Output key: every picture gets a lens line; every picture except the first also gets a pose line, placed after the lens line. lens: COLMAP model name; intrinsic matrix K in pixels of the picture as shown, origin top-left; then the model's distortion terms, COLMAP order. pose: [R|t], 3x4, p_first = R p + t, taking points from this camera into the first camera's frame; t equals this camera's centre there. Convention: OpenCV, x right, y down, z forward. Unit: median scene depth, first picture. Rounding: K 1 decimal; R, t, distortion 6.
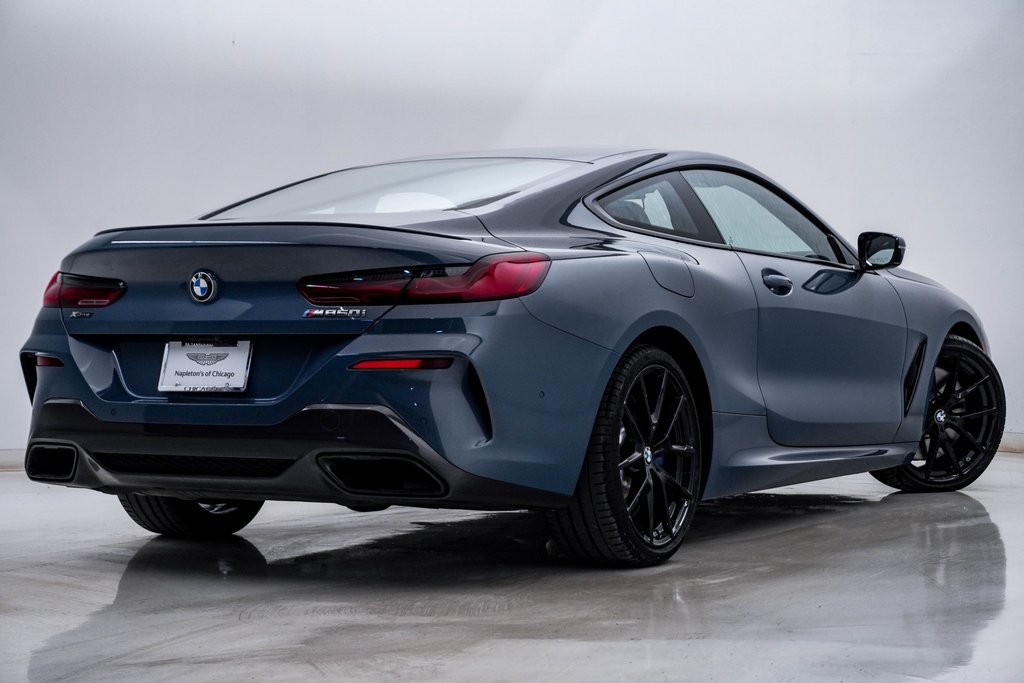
lens RADIAL K [[2161.4, 0, 511.0], [0, 2161.4, 337.9], [0, 0, 1]] dist [-0.002935, 0.000000]
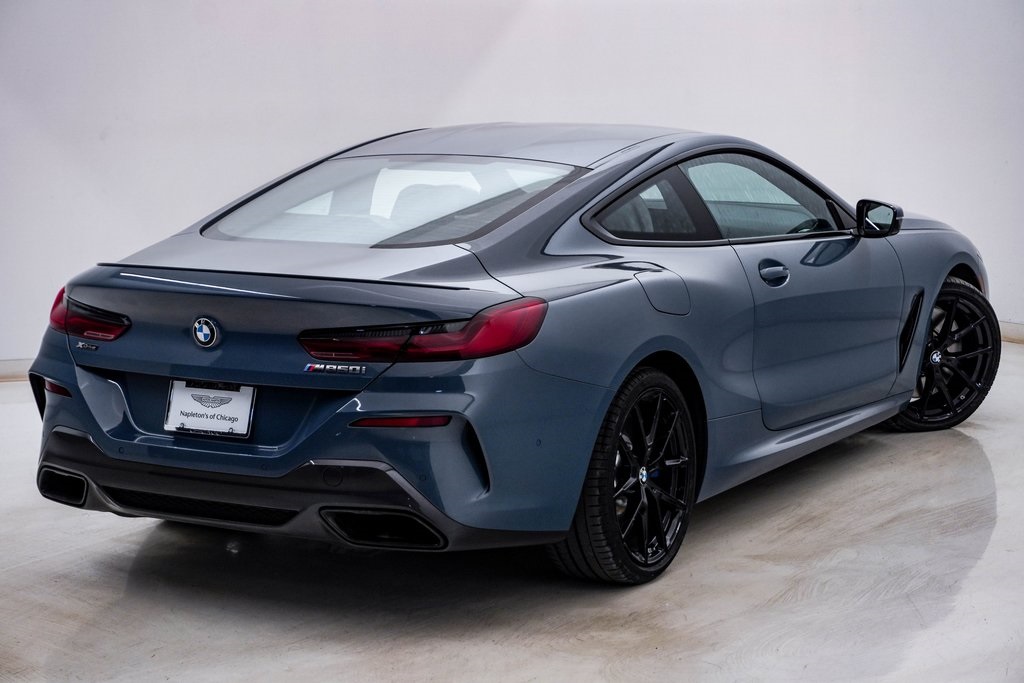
lens RADIAL K [[2161.4, 0, 509.6], [0, 2161.4, 342.8], [0, 0, 1]] dist [-0.002935, 0.000000]
pose [[0.999980, -0.001899, -0.006095, 0.006720], [0.002686, 0.991280, 0.131742, -0.151593], [0.005792, -0.131756, 0.991265, -0.008797]]
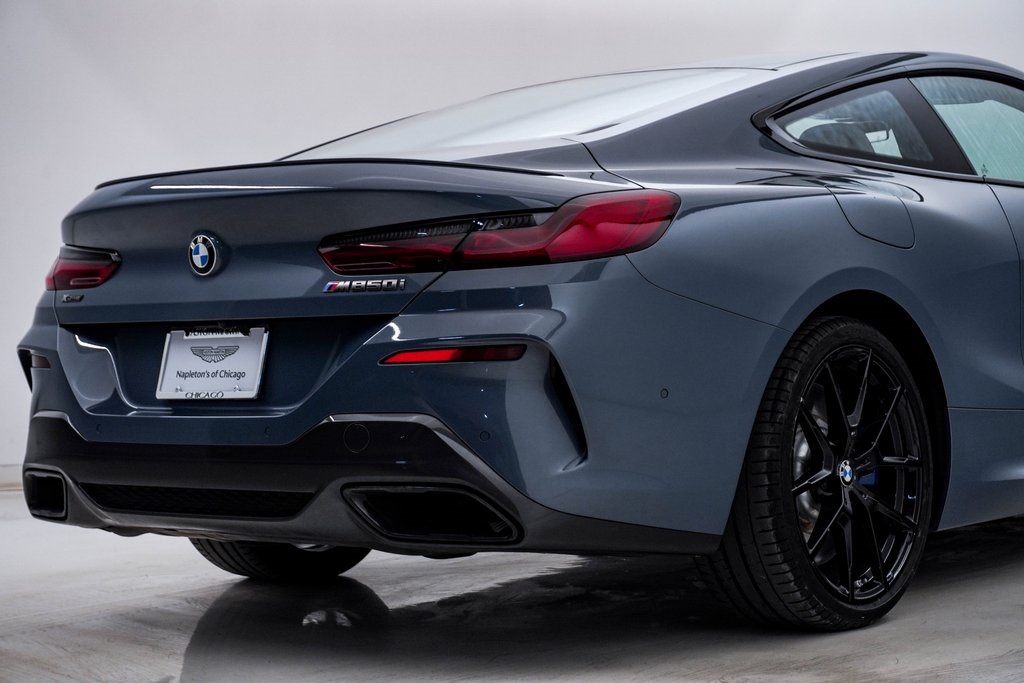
lens RADIAL K [[2161.4, 0, 513.9], [0, 2161.4, 341.7], [0, 0, 1]] dist [-0.002935, 0.000000]
pose [[0.983423, -0.026849, -0.179325, 0.089423], [0.029036, 0.999532, 0.009584, 0.001612], [0.178984, -0.014632, 0.983743, 0.300128]]
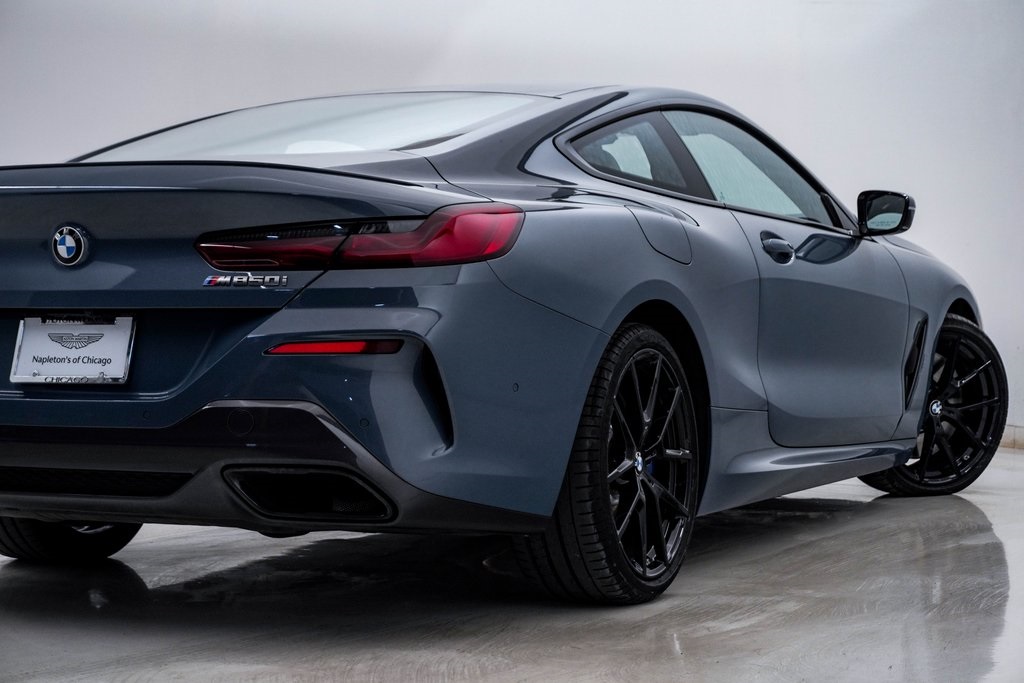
lens RADIAL K [[2121.0, 0, 517.3], [0, 2121.0, 341.5], [0, 0, 1]] dist [0.038289, 0.000000]
pose [[0.997897, 0.001129, 0.064815, -0.033295], [-0.001793, 0.999946, 0.010191, 0.002155], [-0.064800, -0.010286, 0.997845, 0.239965]]
